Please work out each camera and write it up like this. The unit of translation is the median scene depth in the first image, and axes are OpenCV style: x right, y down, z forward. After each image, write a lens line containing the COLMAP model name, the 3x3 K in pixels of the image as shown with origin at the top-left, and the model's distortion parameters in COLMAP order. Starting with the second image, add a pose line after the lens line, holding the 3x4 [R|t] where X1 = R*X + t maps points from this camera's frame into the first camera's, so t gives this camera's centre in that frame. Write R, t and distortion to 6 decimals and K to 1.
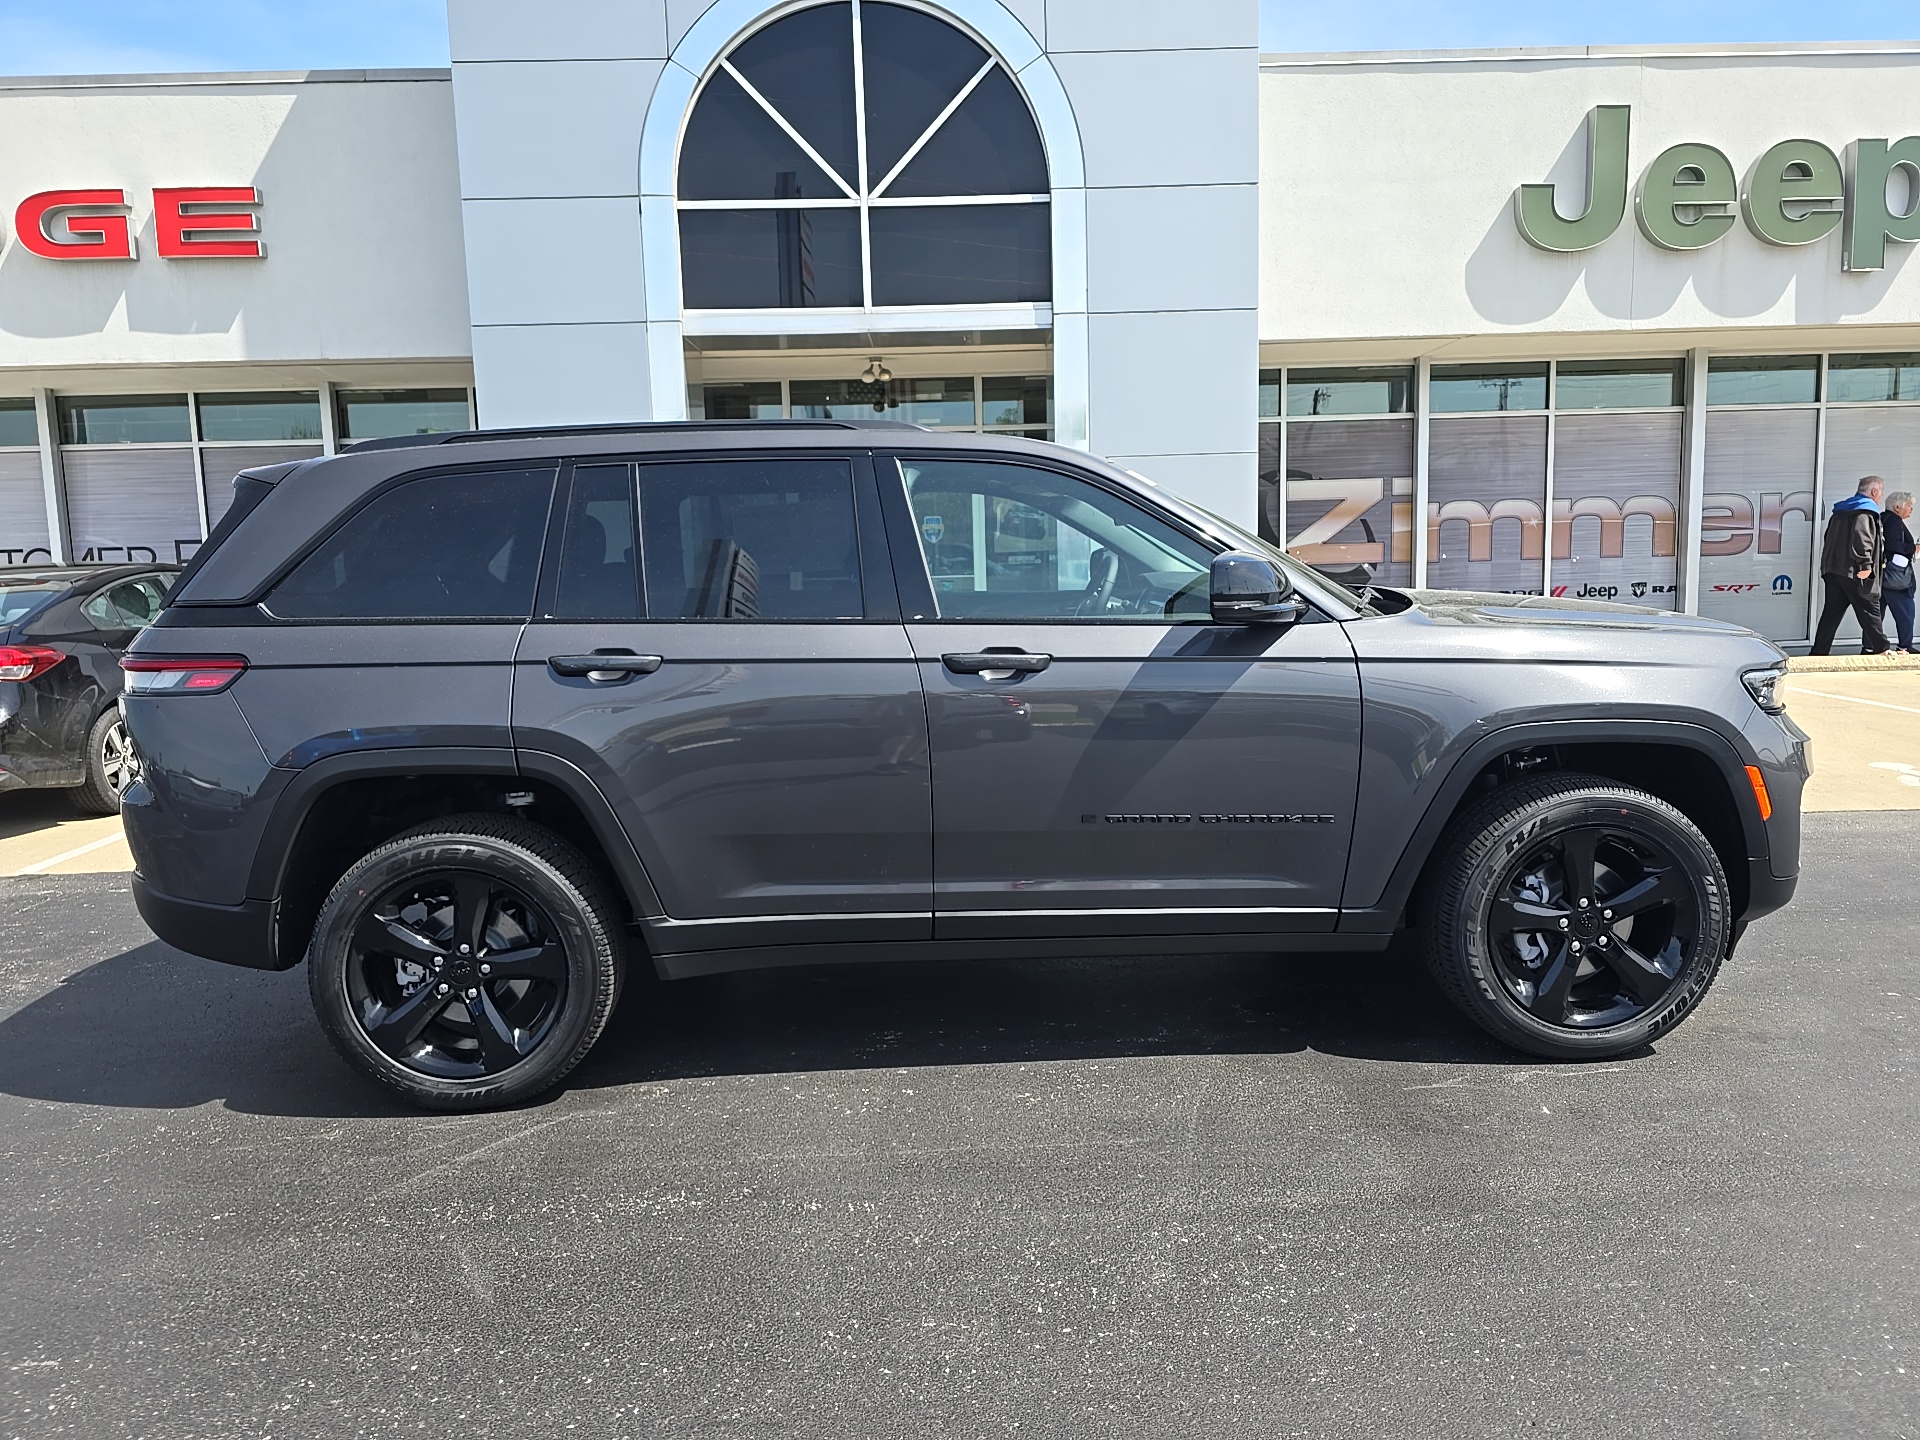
lens RADIAL K [[1290.7, 0, 965.3], [0, 1290.7, 719.0], [0, 0, 1]] dist [0.050737, -0.044970]
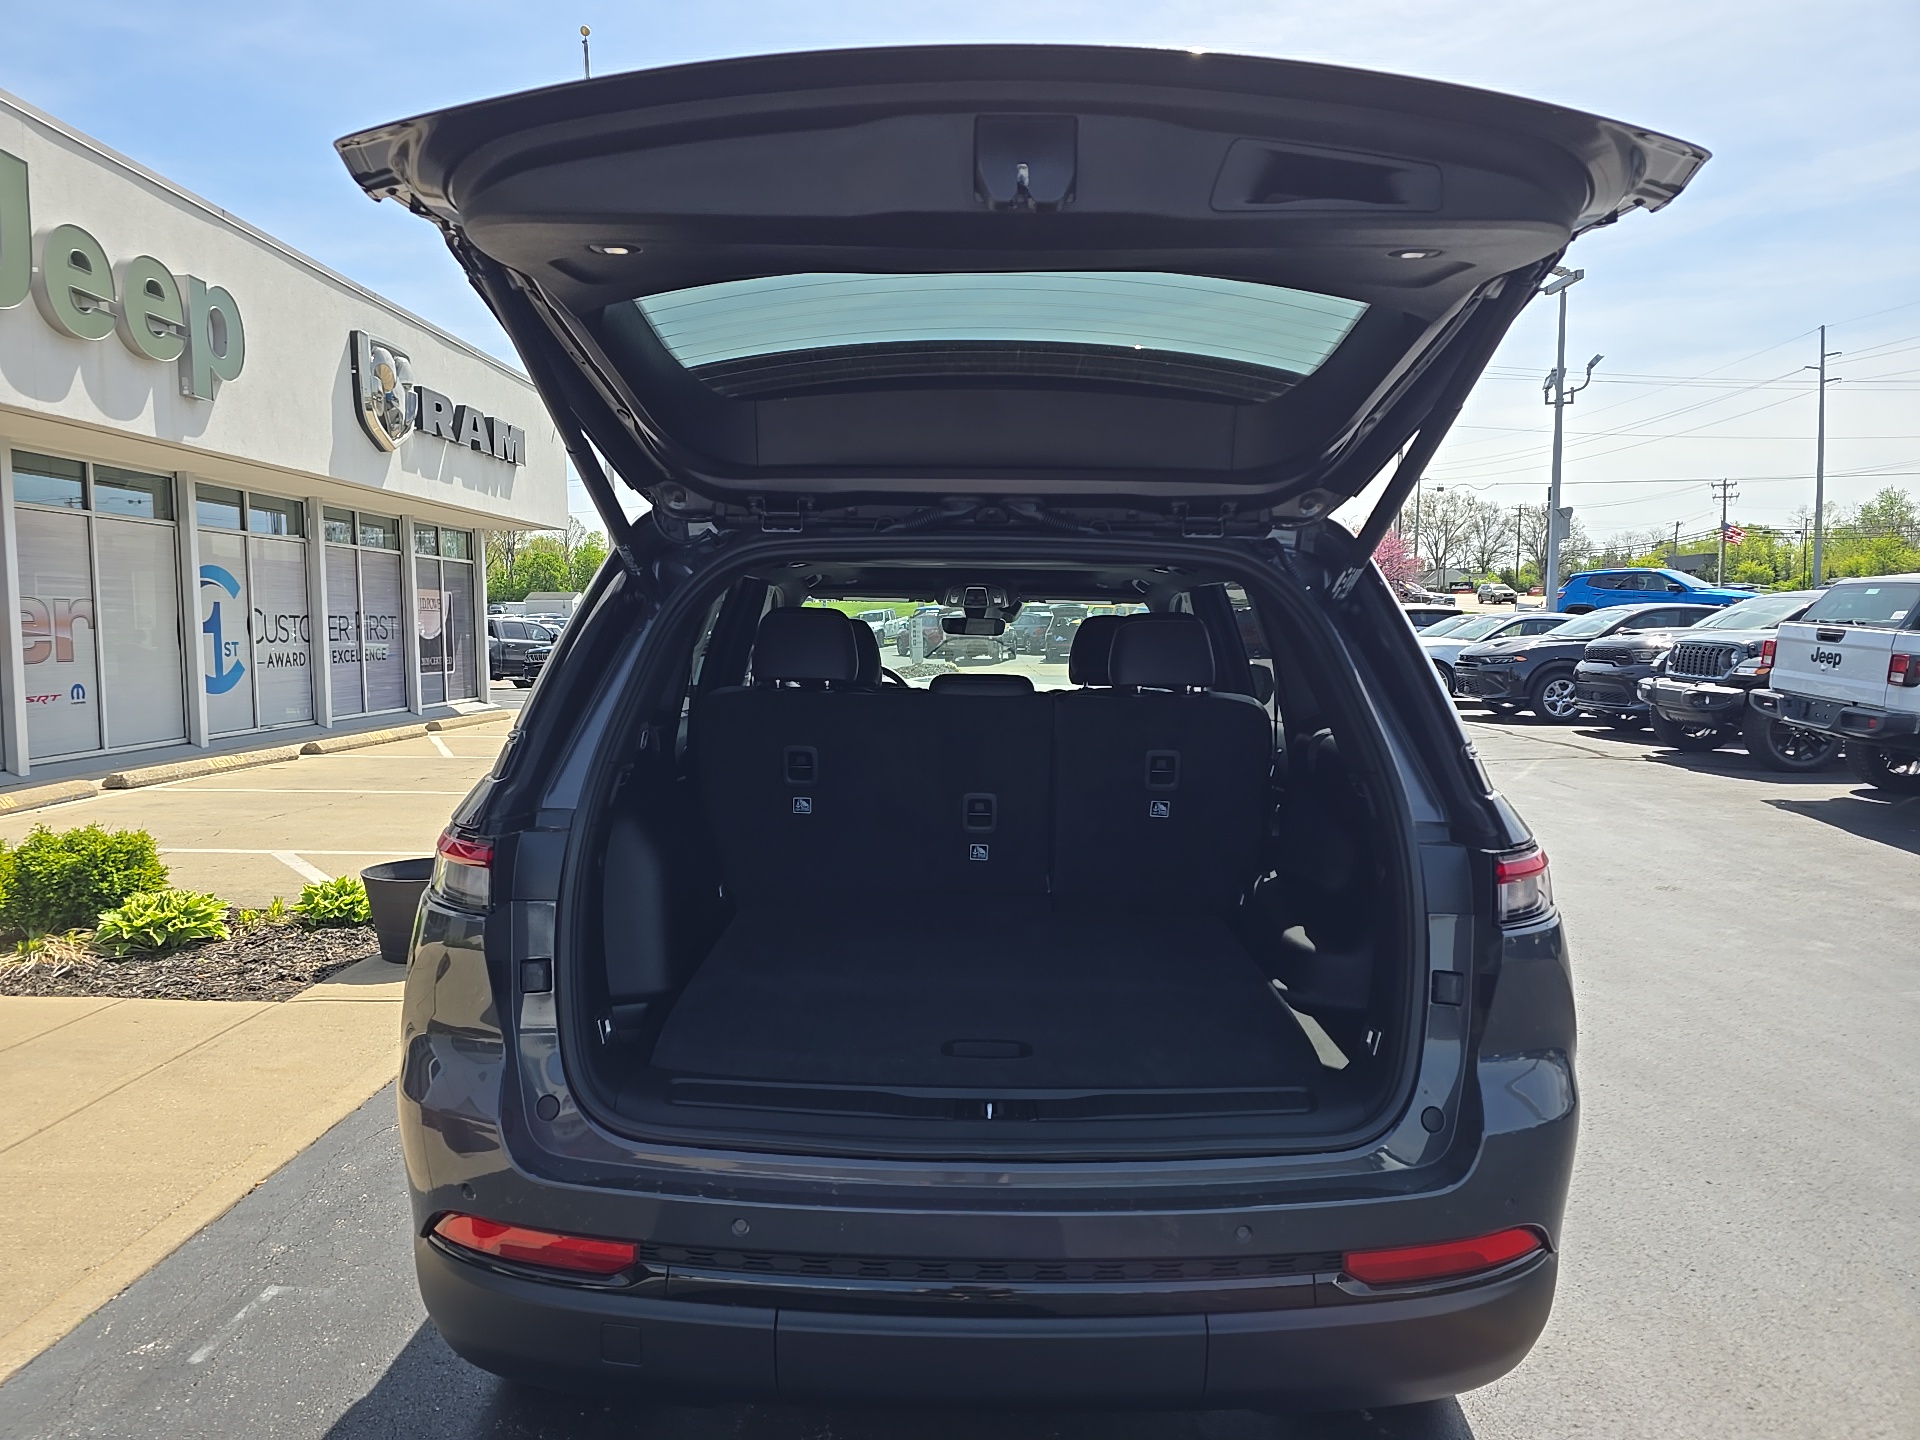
lens RADIAL K [[1290.7, 0, 965.3], [0, 1290.7, 719.0], [0, 0, 1]] dist [0.050737, -0.044970]
pose [[0.034670, -0.043465, 0.998453, -1.081981], [0.125573, 0.991326, 0.038795, -0.136936], [-0.991478, 0.124034, 0.039827, 1.088238]]
